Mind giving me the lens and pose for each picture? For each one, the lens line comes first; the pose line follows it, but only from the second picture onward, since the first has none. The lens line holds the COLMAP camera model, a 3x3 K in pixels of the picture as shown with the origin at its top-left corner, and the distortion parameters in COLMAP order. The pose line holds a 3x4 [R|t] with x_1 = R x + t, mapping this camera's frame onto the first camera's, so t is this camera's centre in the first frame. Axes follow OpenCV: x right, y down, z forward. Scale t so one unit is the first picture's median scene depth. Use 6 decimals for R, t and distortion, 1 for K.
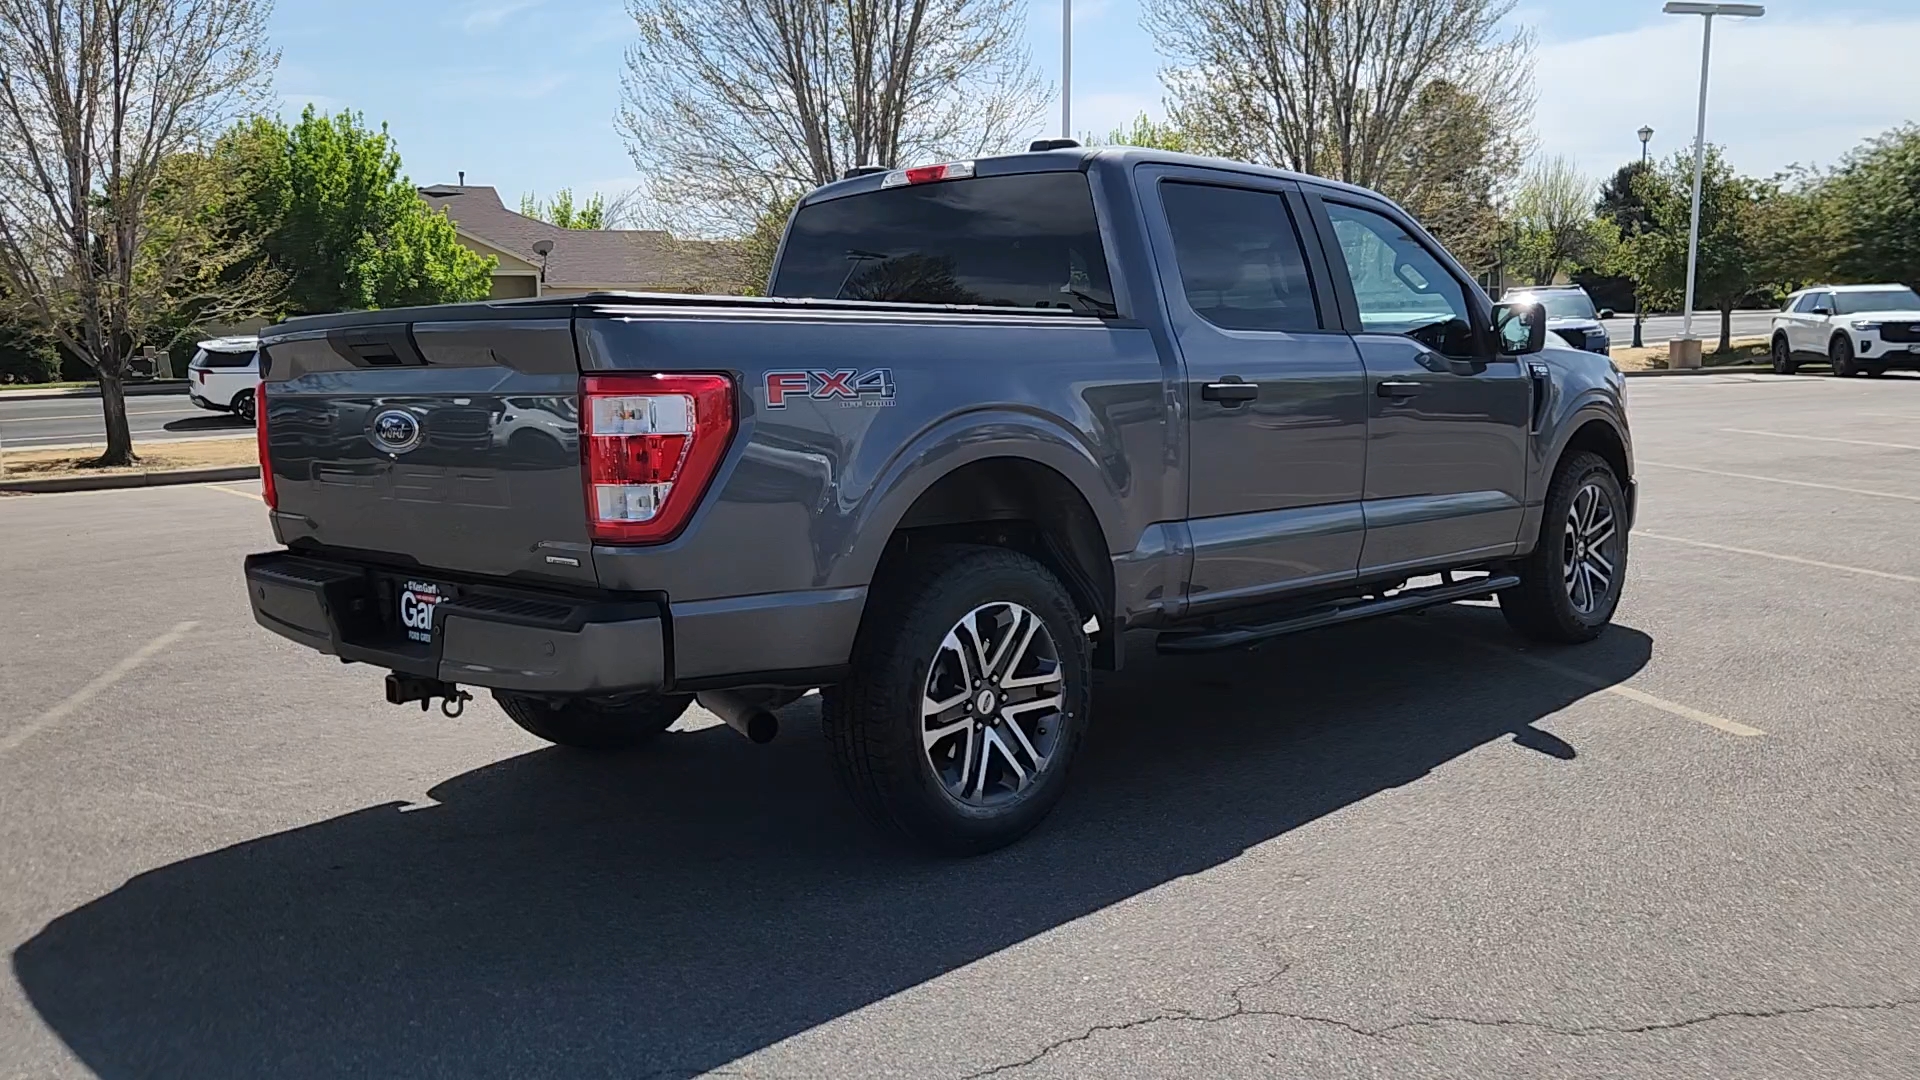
lens RADIAL K [[1640.6, 0, 952.6], [0, 1640.6, 532.3], [0, 0, 1]] dist [0.036720, -0.027853]
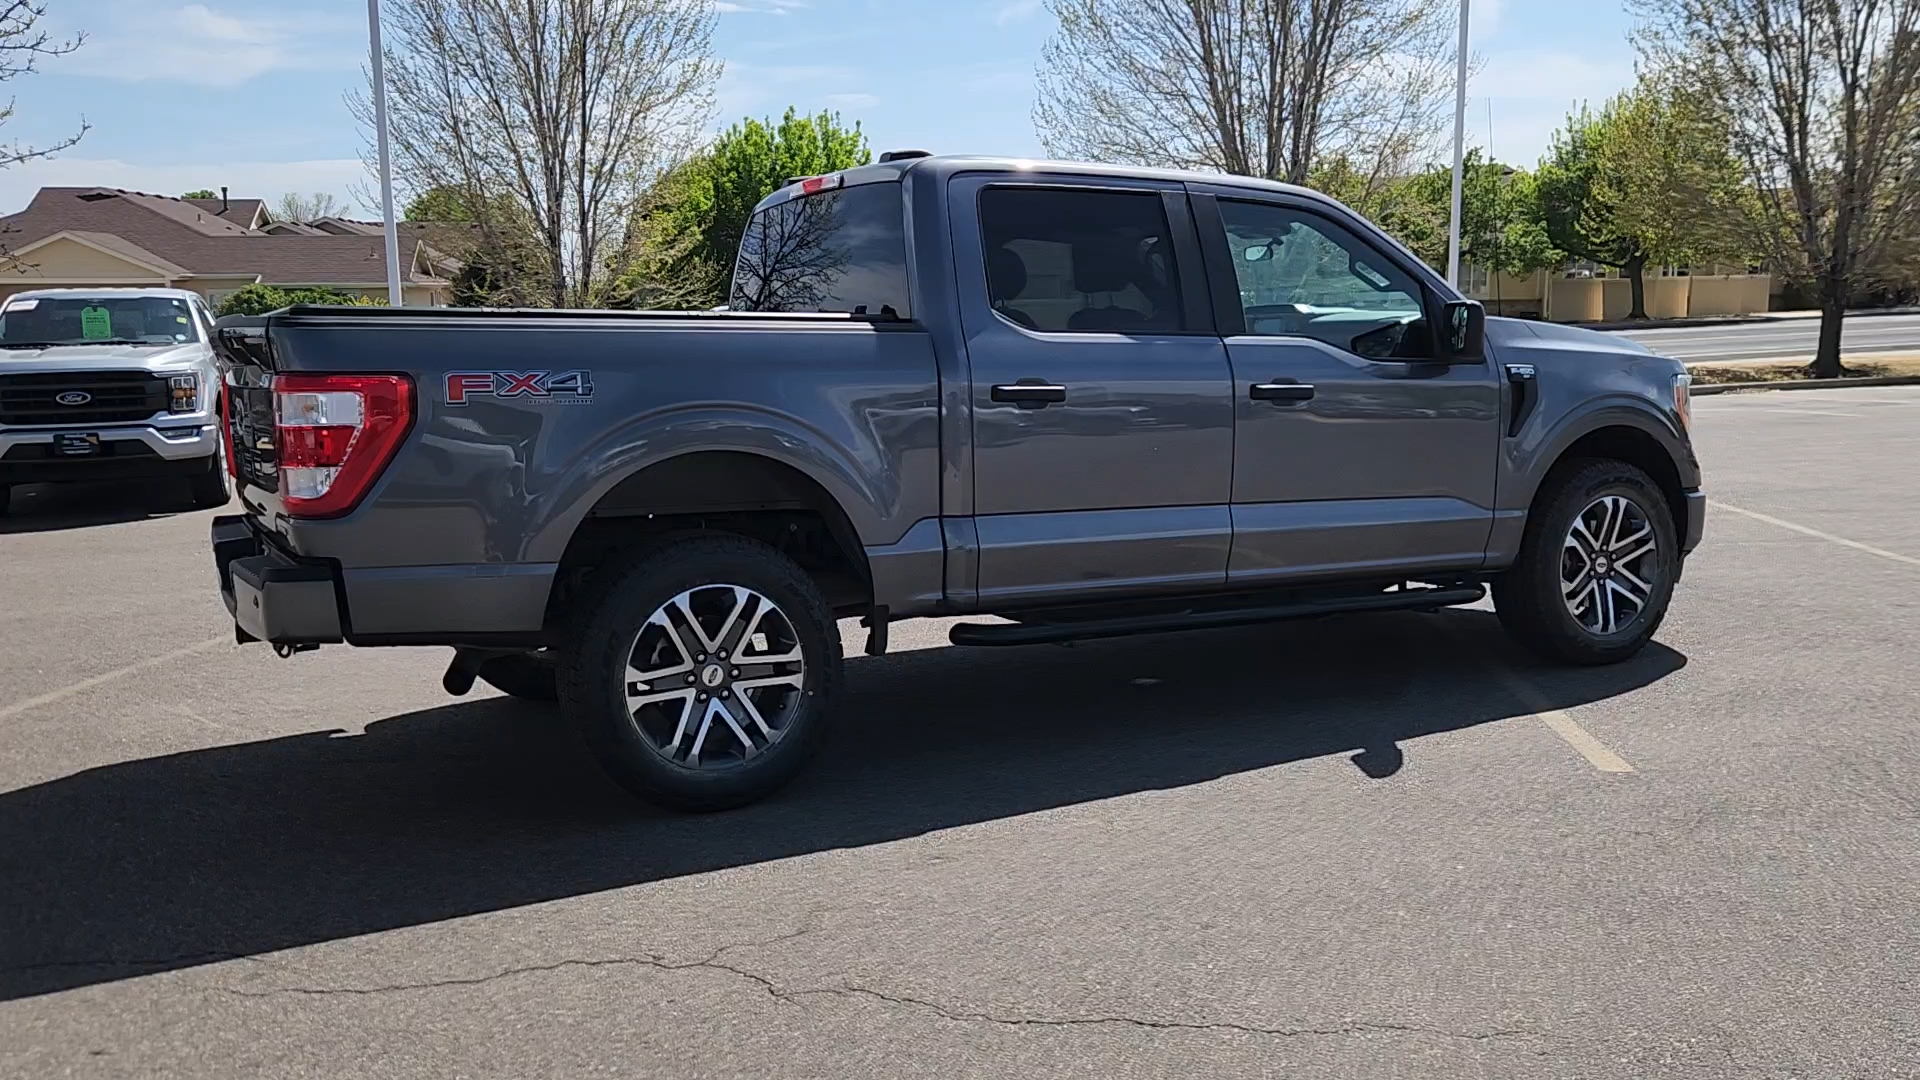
lens RADIAL K [[1640.6, 0, 949.6], [0, 1640.6, 537.6], [0, 0, 1]] dist [0.036720, -0.027853]
pose [[0.952840, 0.041006, -0.300689, 0.425542], [-0.036979, 0.999134, 0.019071, -0.012841], [0.301211, -0.007053, 0.953531, 0.004590]]
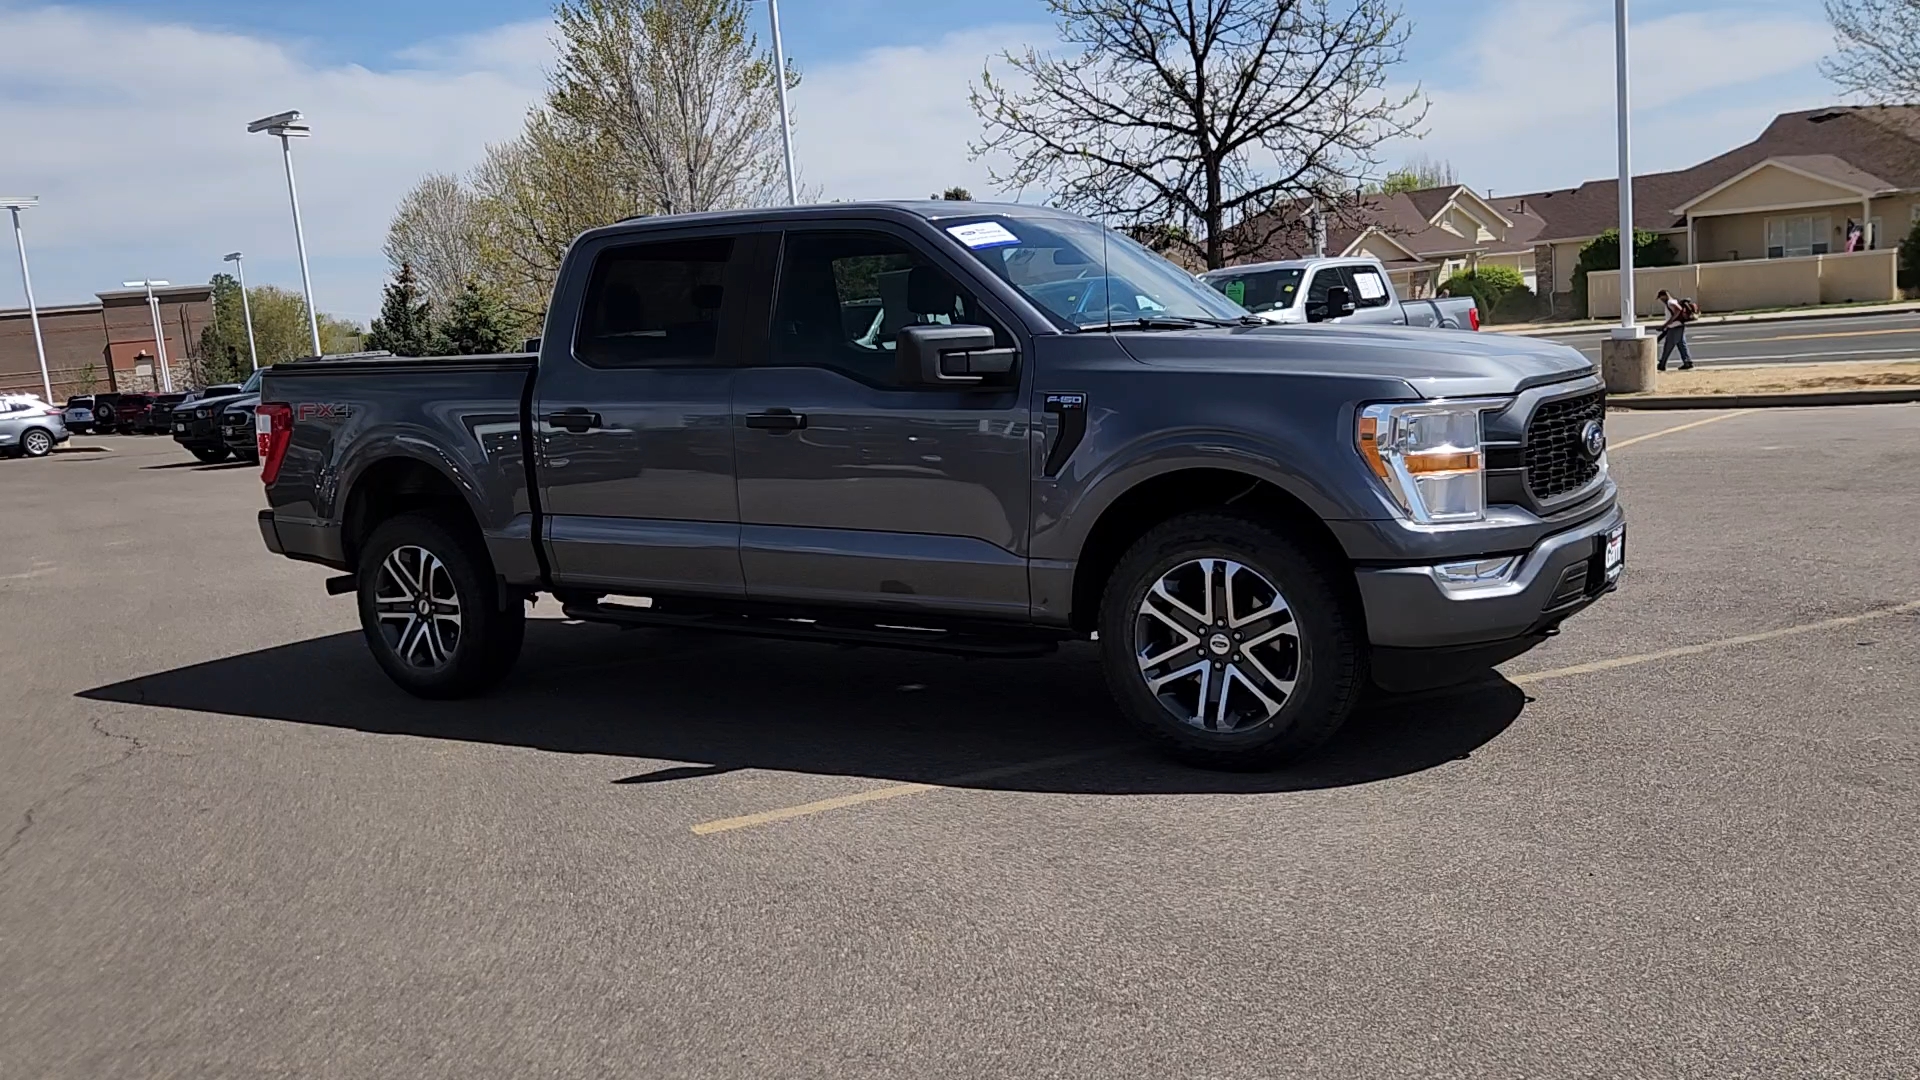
lens RADIAL K [[1640.6, 0, 950.7], [0, 1640.6, 542.9], [0, 0, 1]] dist [0.036720, -0.027853]
pose [[0.201736, 0.135467, -0.970026, 1.450058], [-0.052701, 0.990456, 0.127359, -0.165558], [0.978021, 0.025428, 0.206950, 1.004387]]
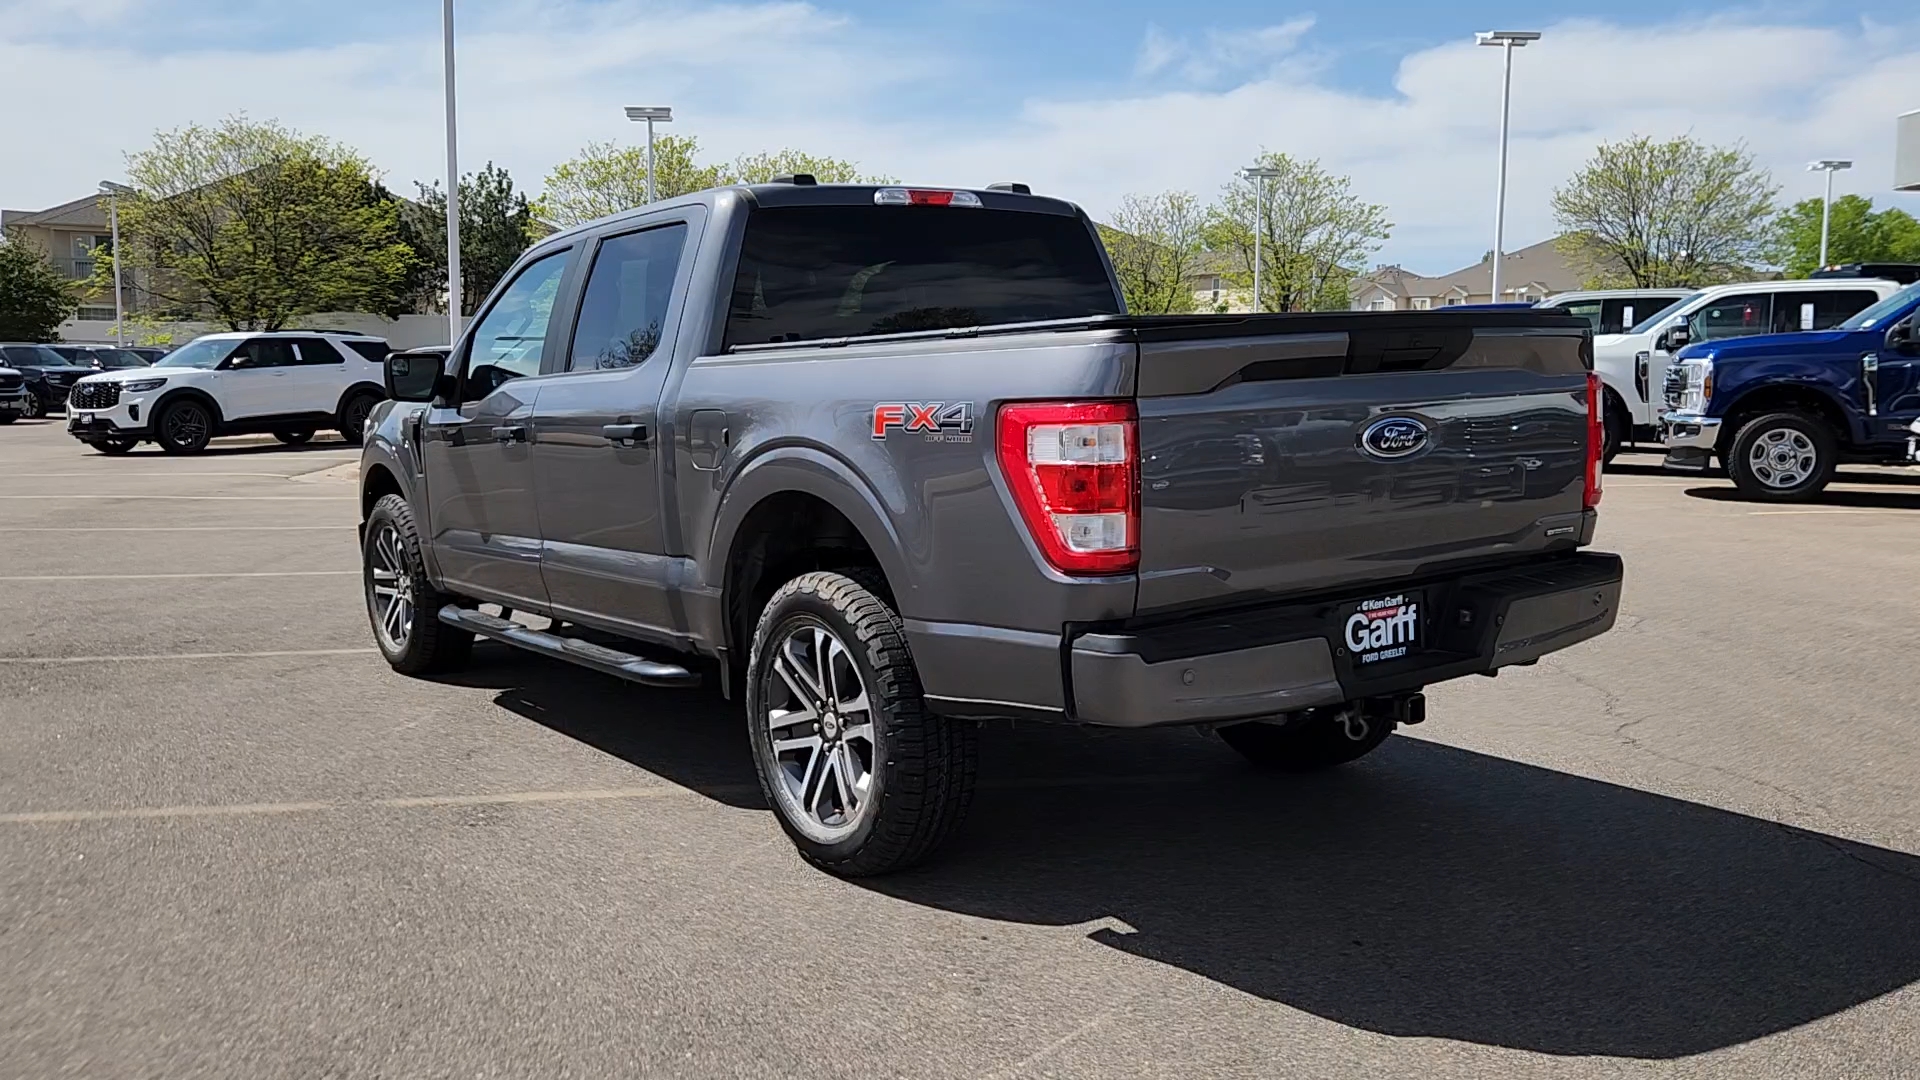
lens RADIAL K [[1640.6, 0, 953.7], [0, 1640.6, 540.8], [0, 0, 1]] dist [0.036720, -0.027853]
pose [[0.164014, -0.092367, 0.982124, -1.083826], [0.129587, 0.988996, 0.071373, -0.085967], [-0.977909, 0.115564, 0.174178, 0.893443]]
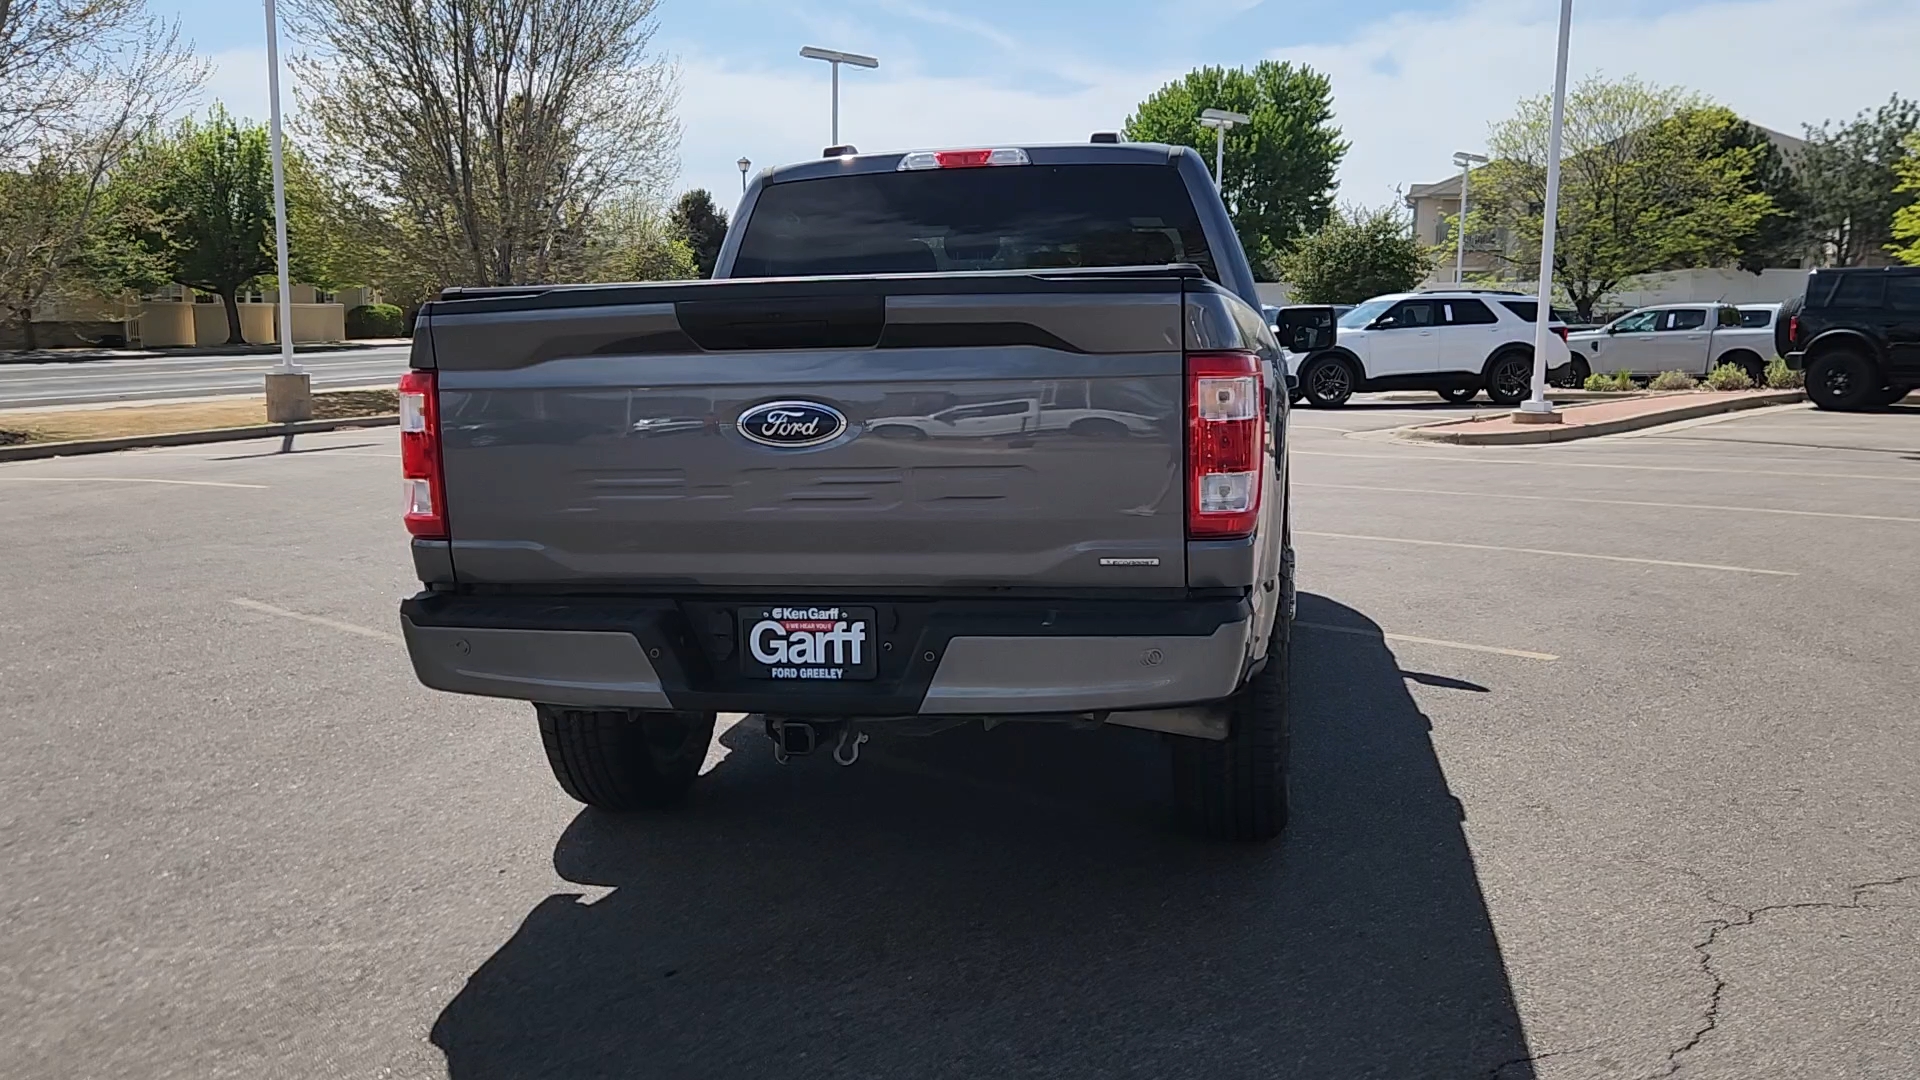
lens RADIAL K [[1640.6, 0, 941.5], [0, 1640.6, 532.6], [0, 0, 1]] dist [0.036720, -0.027853]
pose [[0.842539, -0.053880, 0.535933, -0.590479], [0.058488, 0.998253, 0.008410, -0.008933], [-0.535450, 0.024259, 0.844218, 0.213541]]
